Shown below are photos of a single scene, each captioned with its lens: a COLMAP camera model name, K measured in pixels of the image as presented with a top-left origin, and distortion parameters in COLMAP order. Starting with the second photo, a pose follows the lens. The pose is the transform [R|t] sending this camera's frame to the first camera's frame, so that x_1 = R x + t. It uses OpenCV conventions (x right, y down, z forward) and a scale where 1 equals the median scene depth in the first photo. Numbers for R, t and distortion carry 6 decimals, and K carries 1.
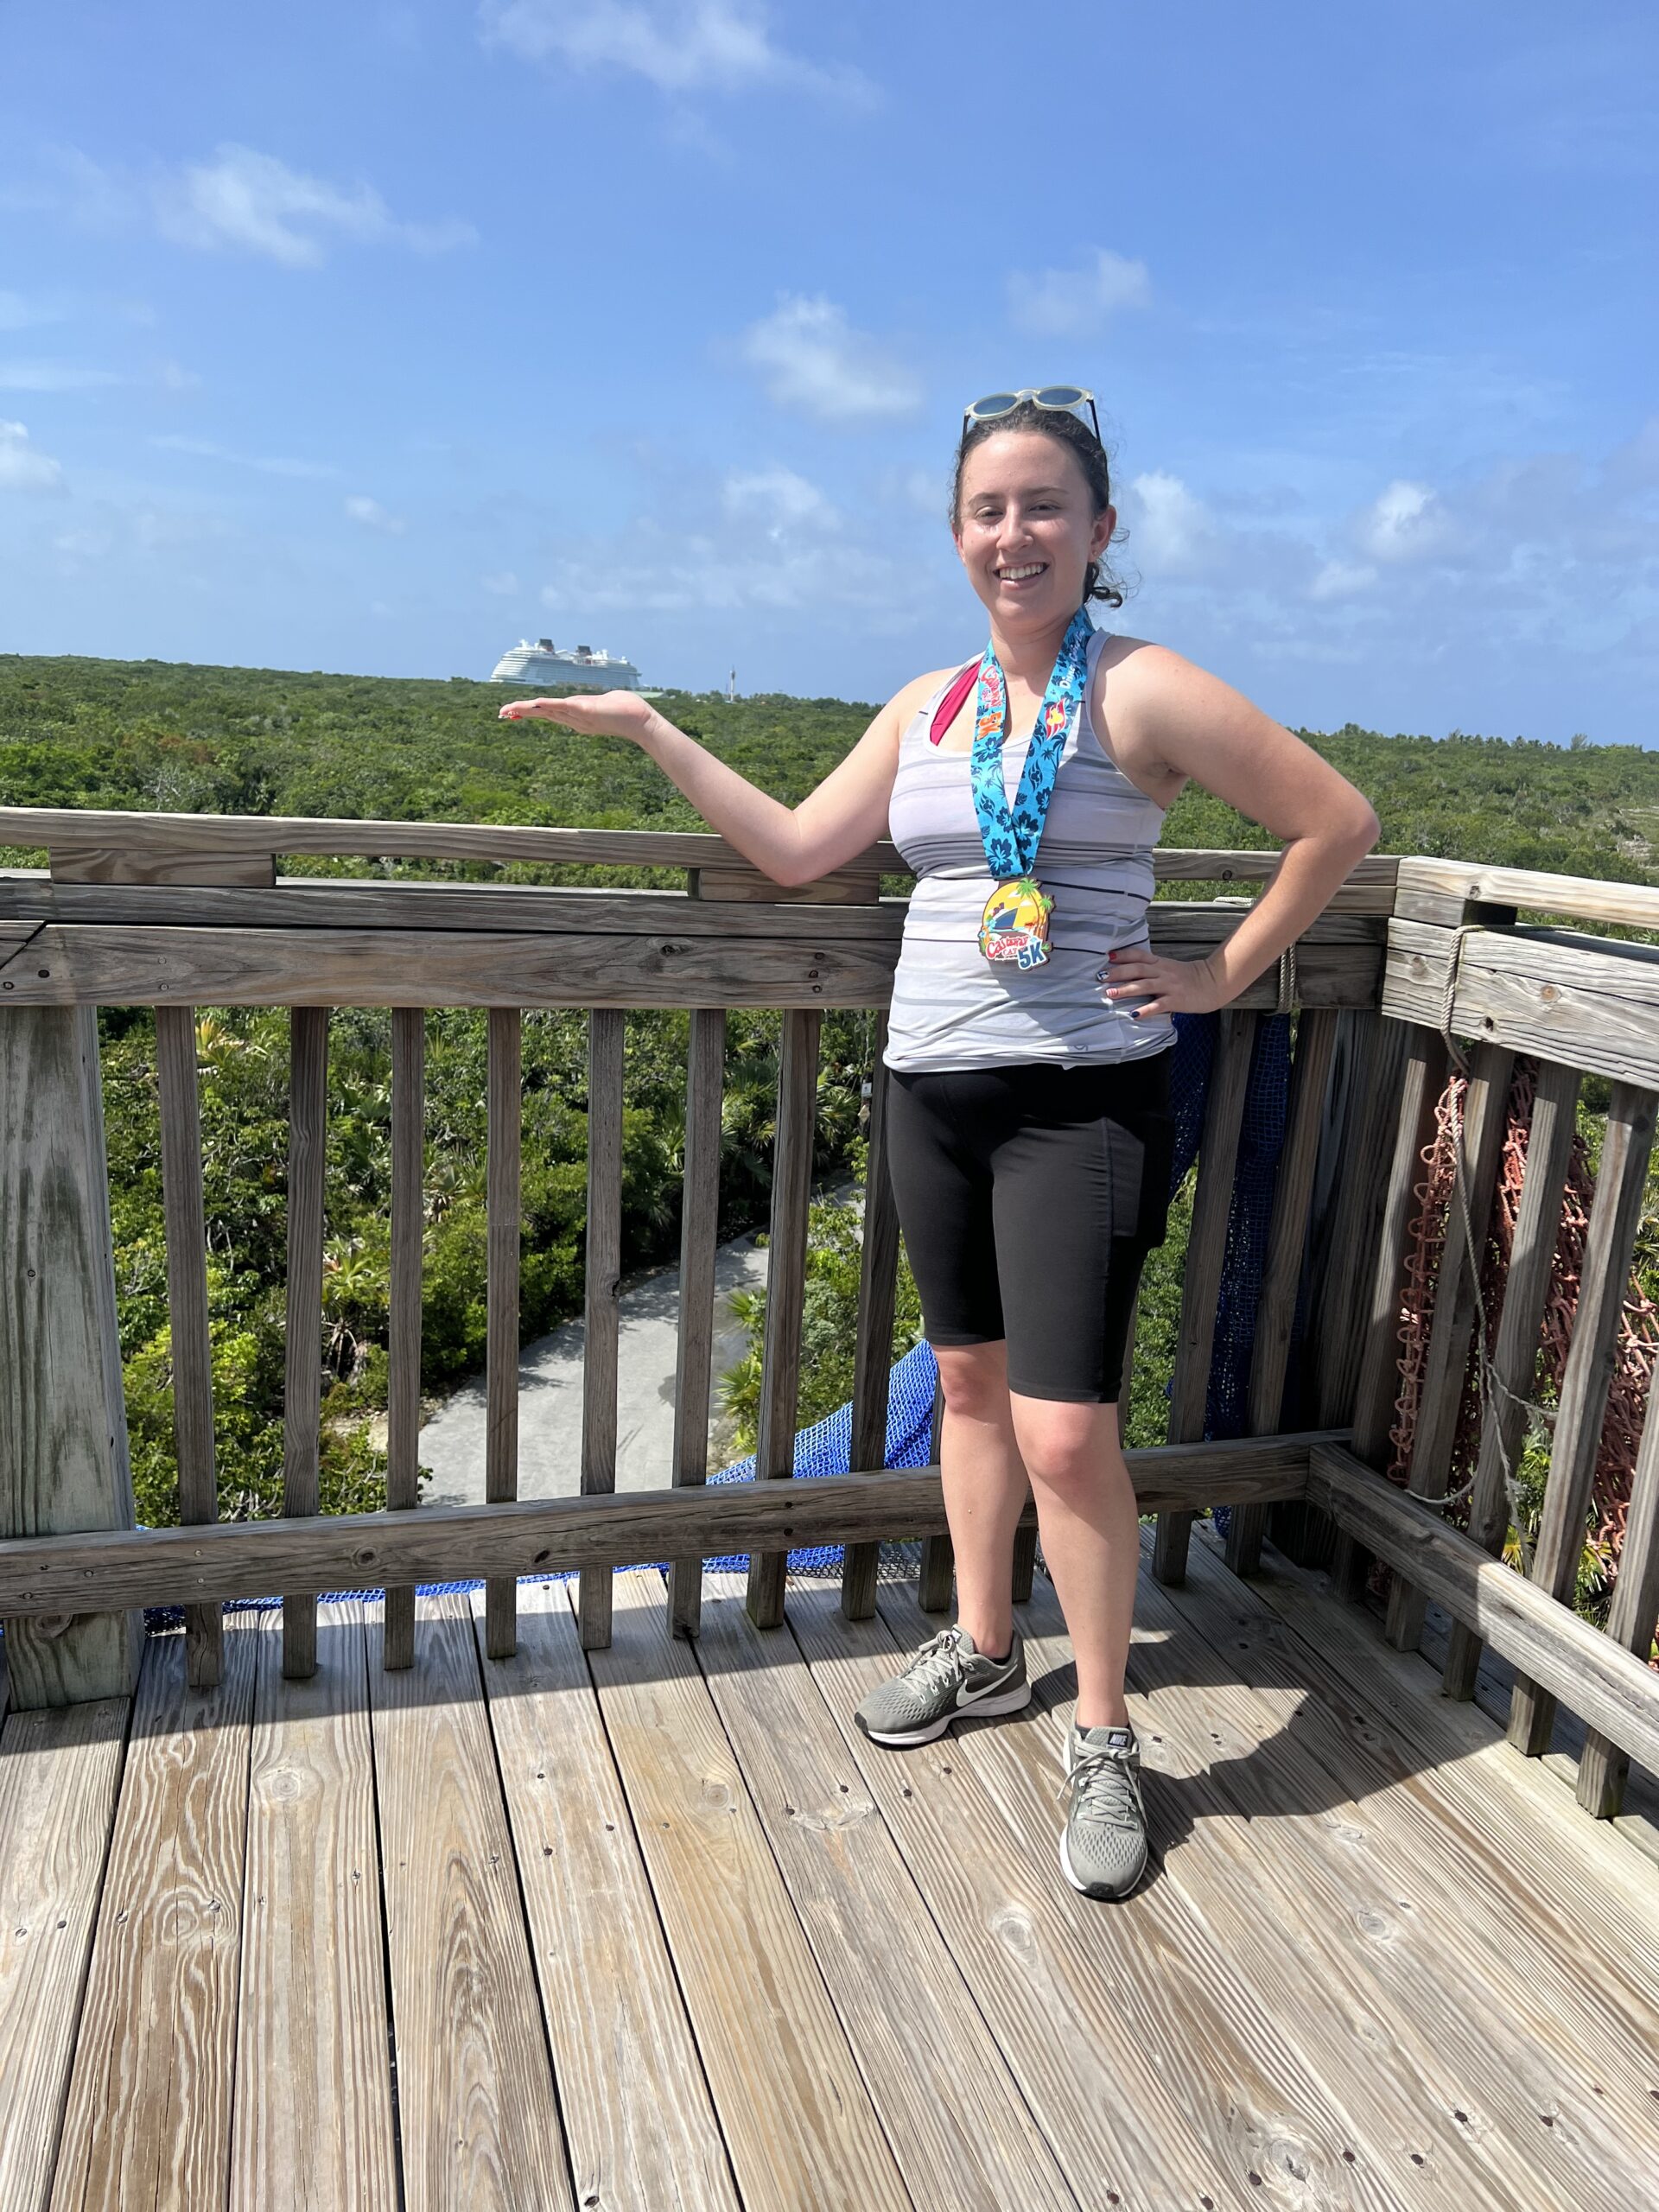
lens RADIAL K [[1677.2, 0, 835.5], [0, 1677.2, 1105.6], [0, 0, 1]] dist [0.027939, -0.004752]
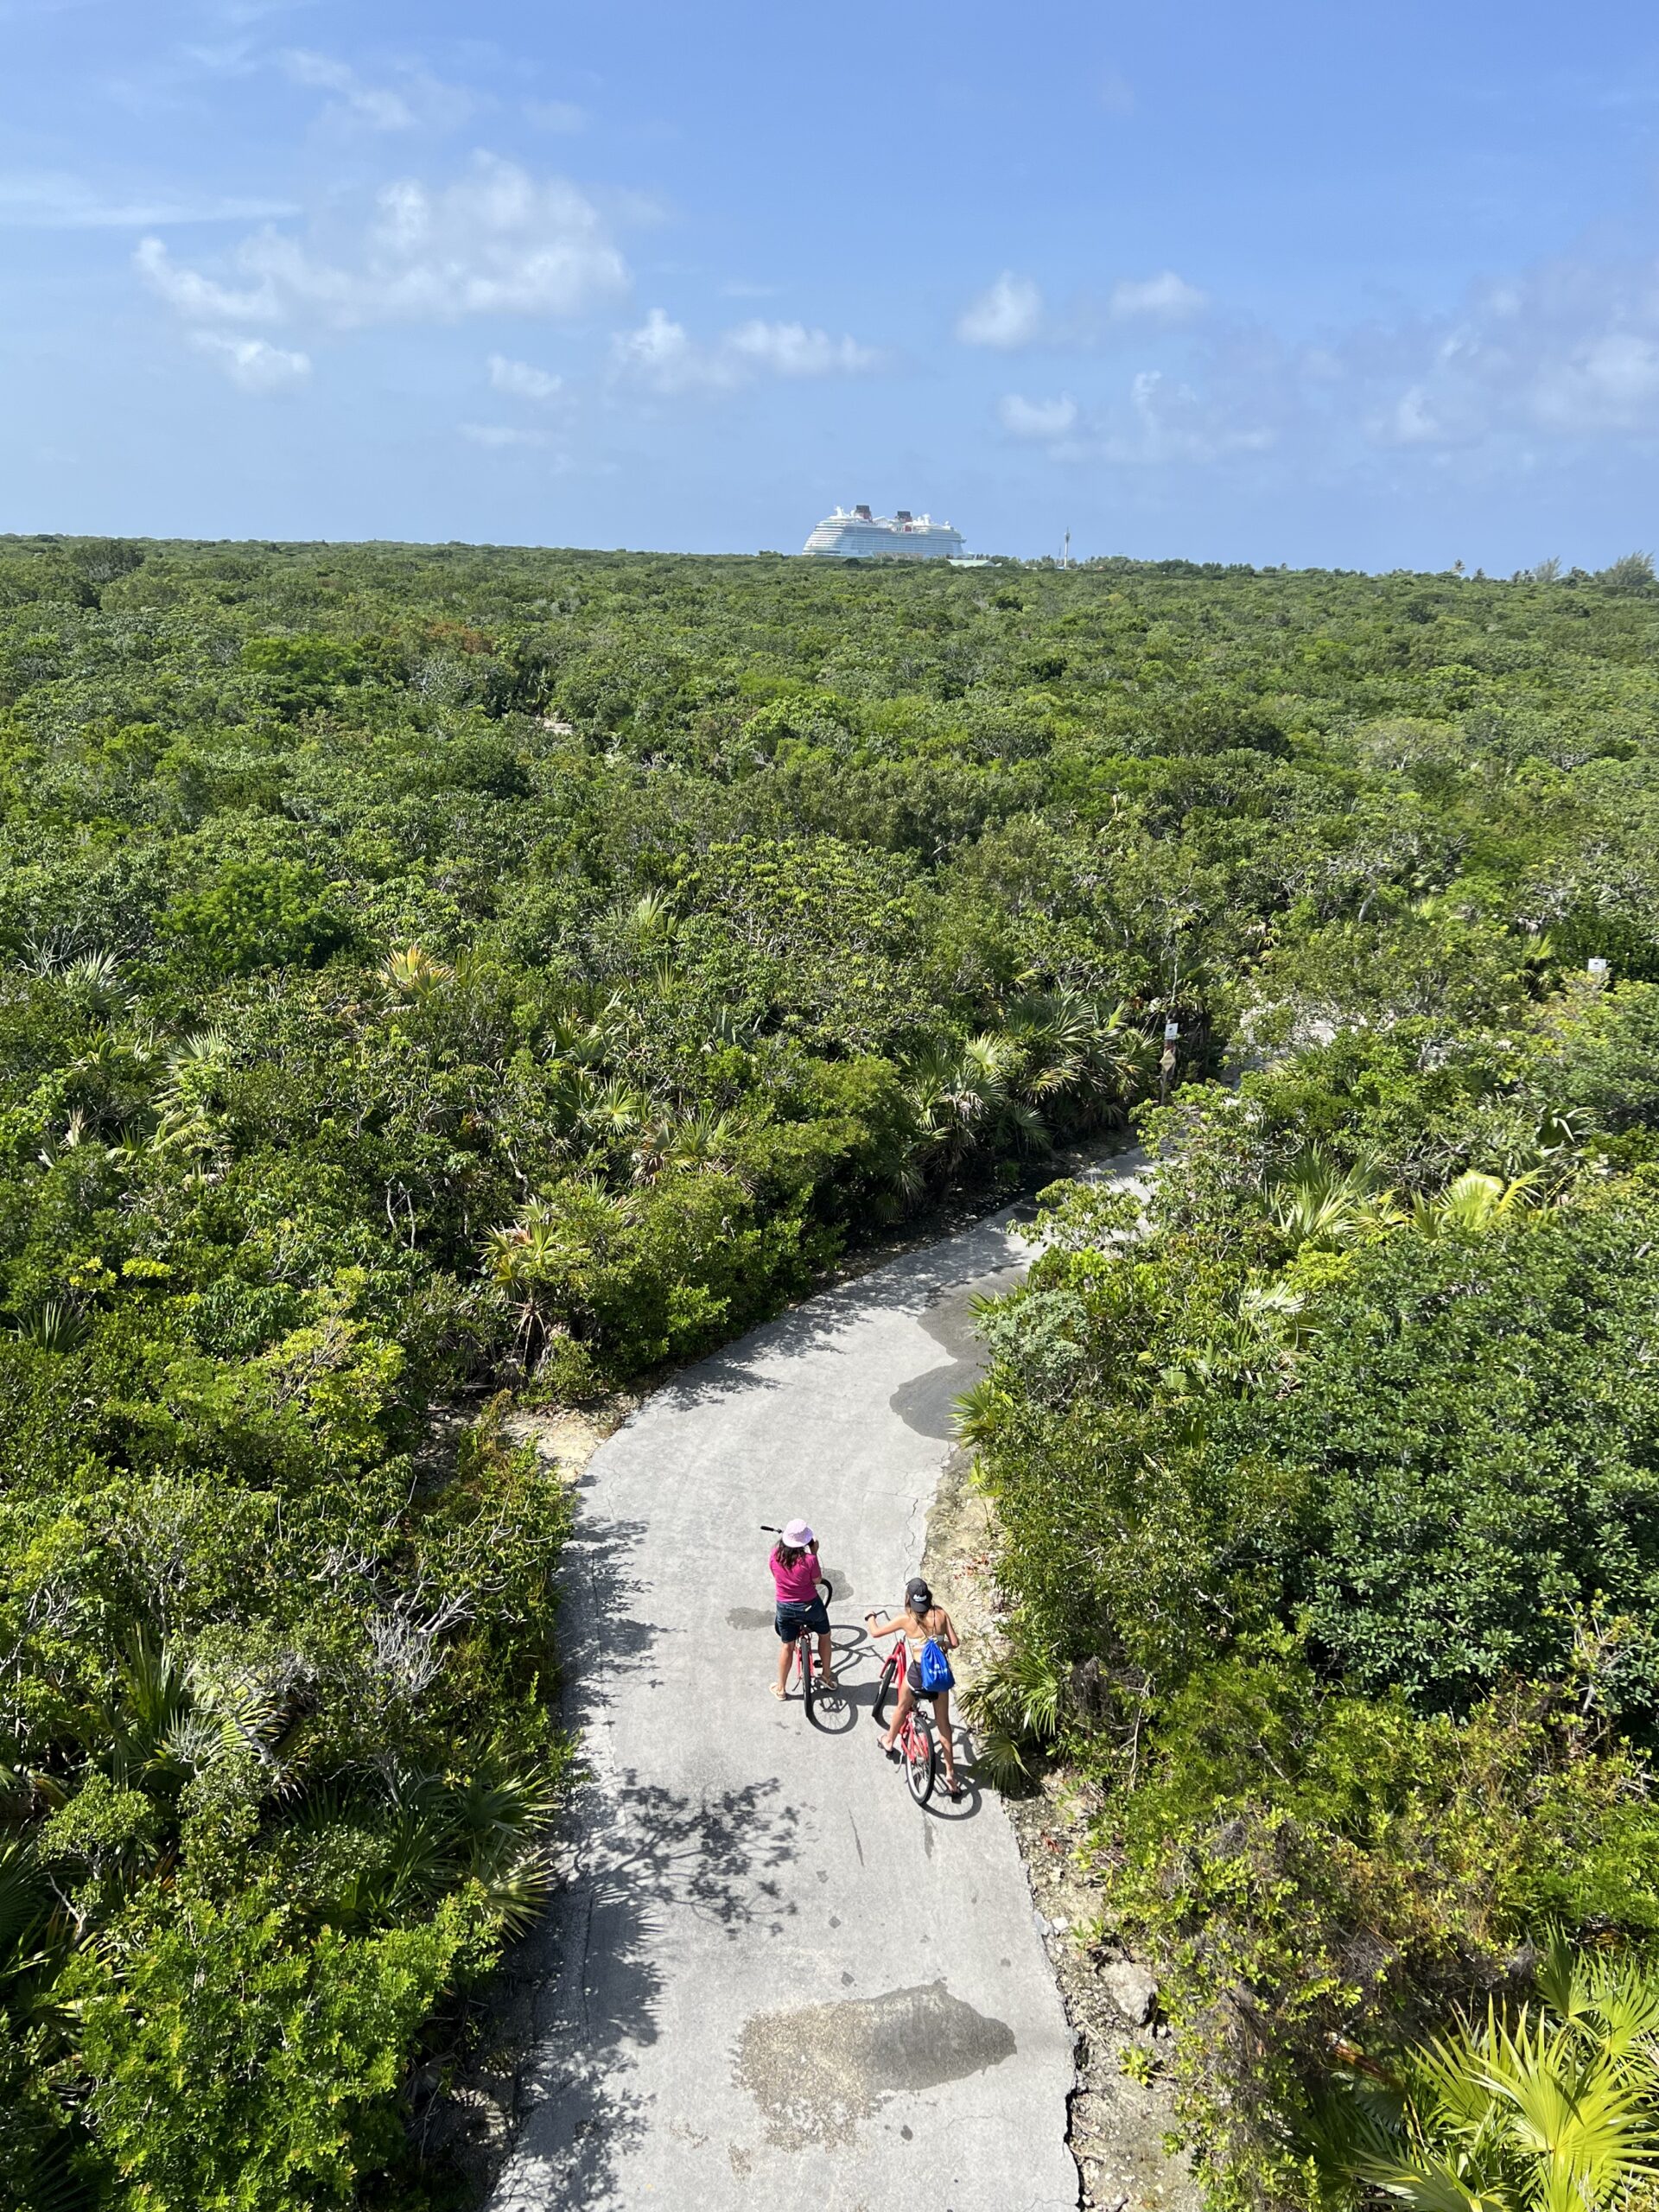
lens RADIAL K [[1796.0, 0, 833.0], [0, 1796.0, 1095.6], [0, 0, 1]] dist [0.045617, -0.006055]
pose [[0.981858, 0.026682, -0.187733, 0.037901], [-0.017749, 0.998636, 0.049101, -0.030947], [0.188787, -0.044878, 0.980992, 0.133632]]
